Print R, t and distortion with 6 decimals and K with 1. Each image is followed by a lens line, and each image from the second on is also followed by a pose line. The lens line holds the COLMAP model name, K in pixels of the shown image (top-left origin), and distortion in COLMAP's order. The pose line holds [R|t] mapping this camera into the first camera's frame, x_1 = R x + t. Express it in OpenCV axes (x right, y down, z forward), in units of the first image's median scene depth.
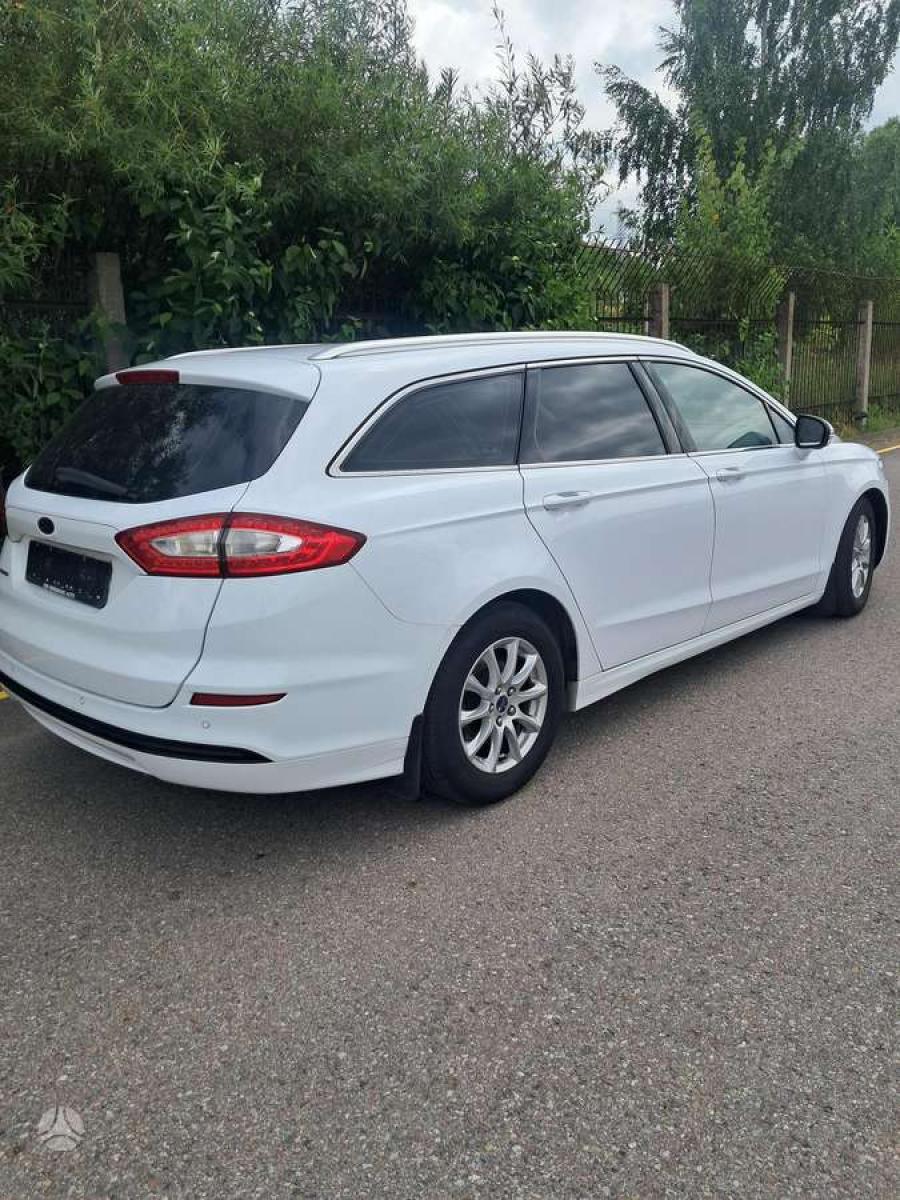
lens RADIAL K [[929.5, 0, 458.4], [0, 929.5, 574.4], [0, 0, 1]] dist [0.089132, -0.144817]
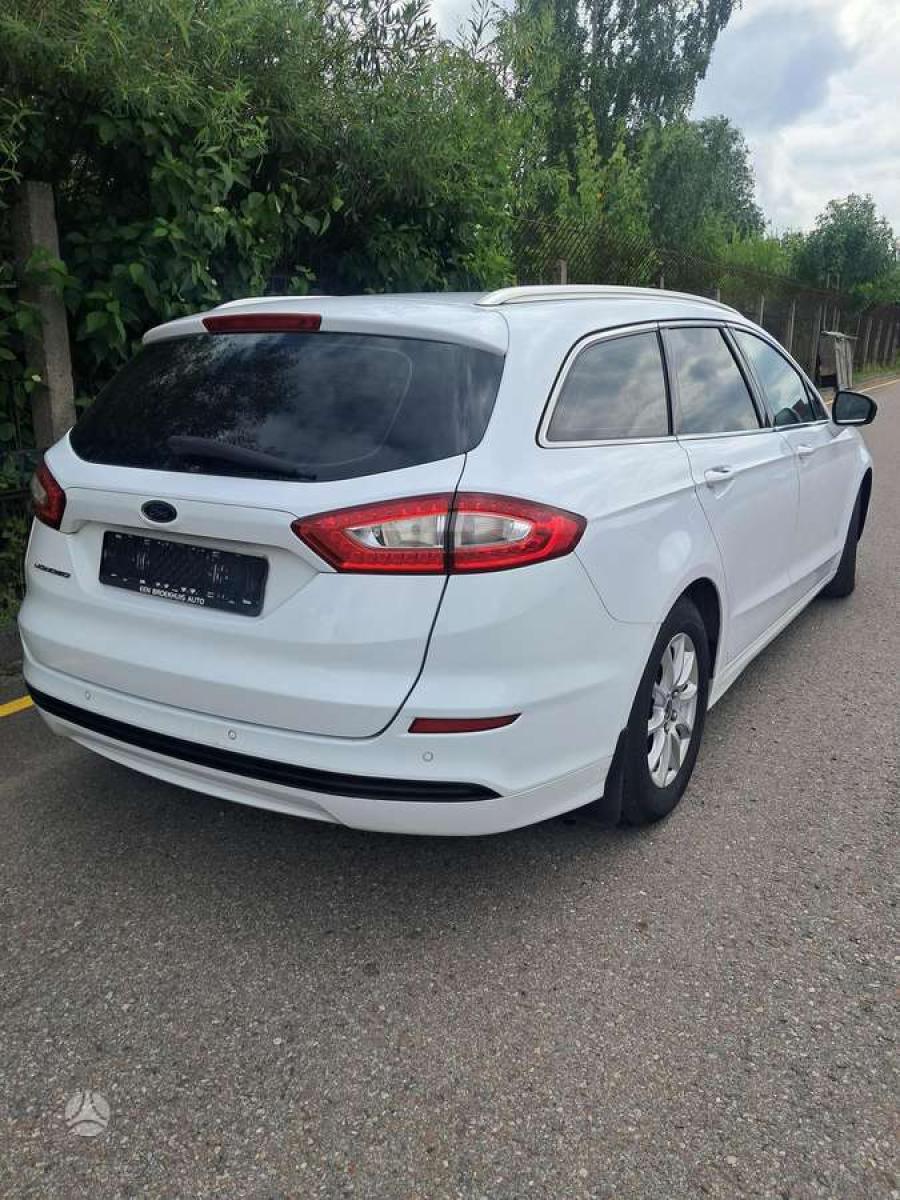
lens RADIAL K [[944.4, 0, 457.7], [0, 944.4, 590.0], [0, 0, 1]] dist [0.007811, -0.004733]
pose [[0.980808, -0.028155, 0.192931, -0.315404], [0.022075, 0.999192, 0.033592, -0.007688], [-0.193721, -0.028688, 0.980637, 0.162636]]
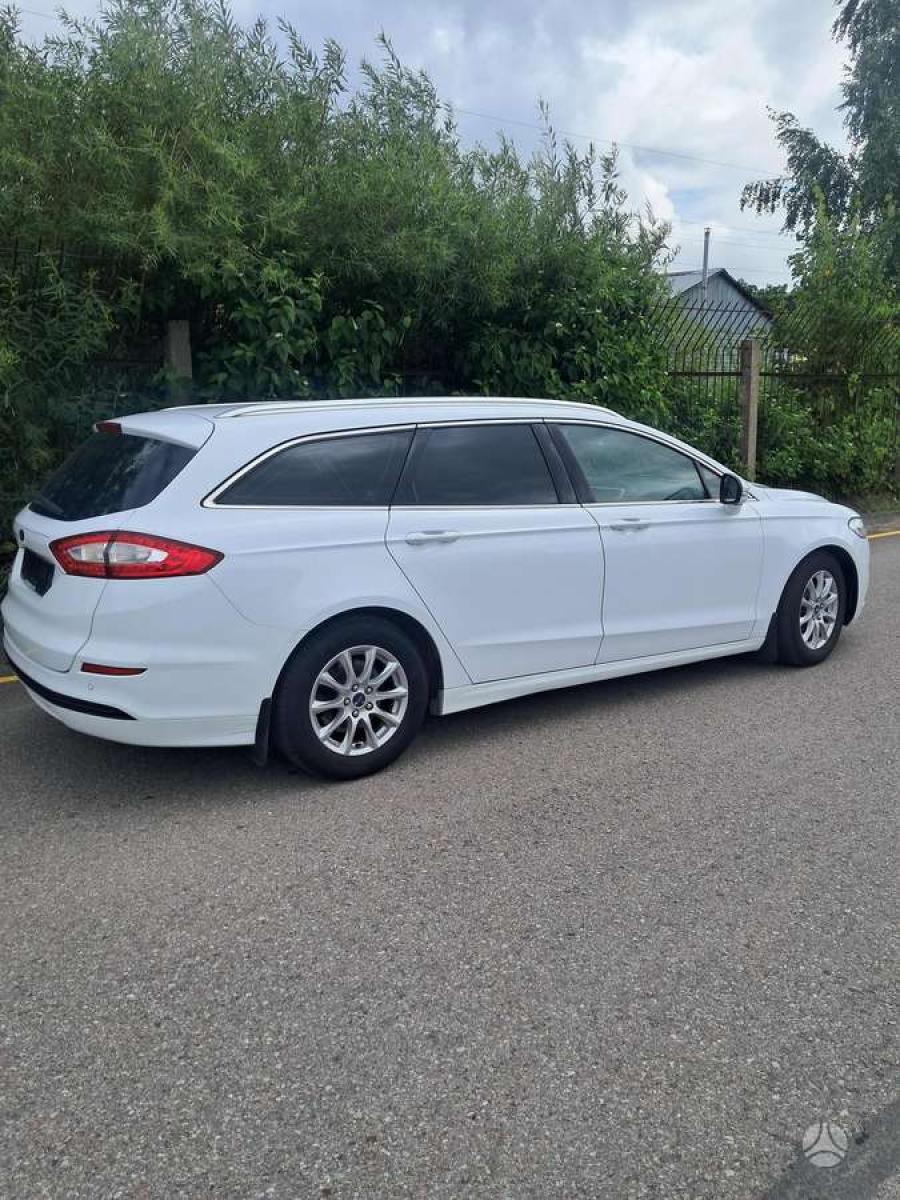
lens RADIAL K [[915.4, 0, 449.6], [0, 915.4, 569.3], [0, 0, 1]] dist [0.086437, -0.001117]
pose [[0.976178, 0.057644, -0.209174, 0.401212], [-0.067469, 0.996914, -0.040136, 0.008411], [0.206215, 0.053292, 0.977054, -0.161697]]
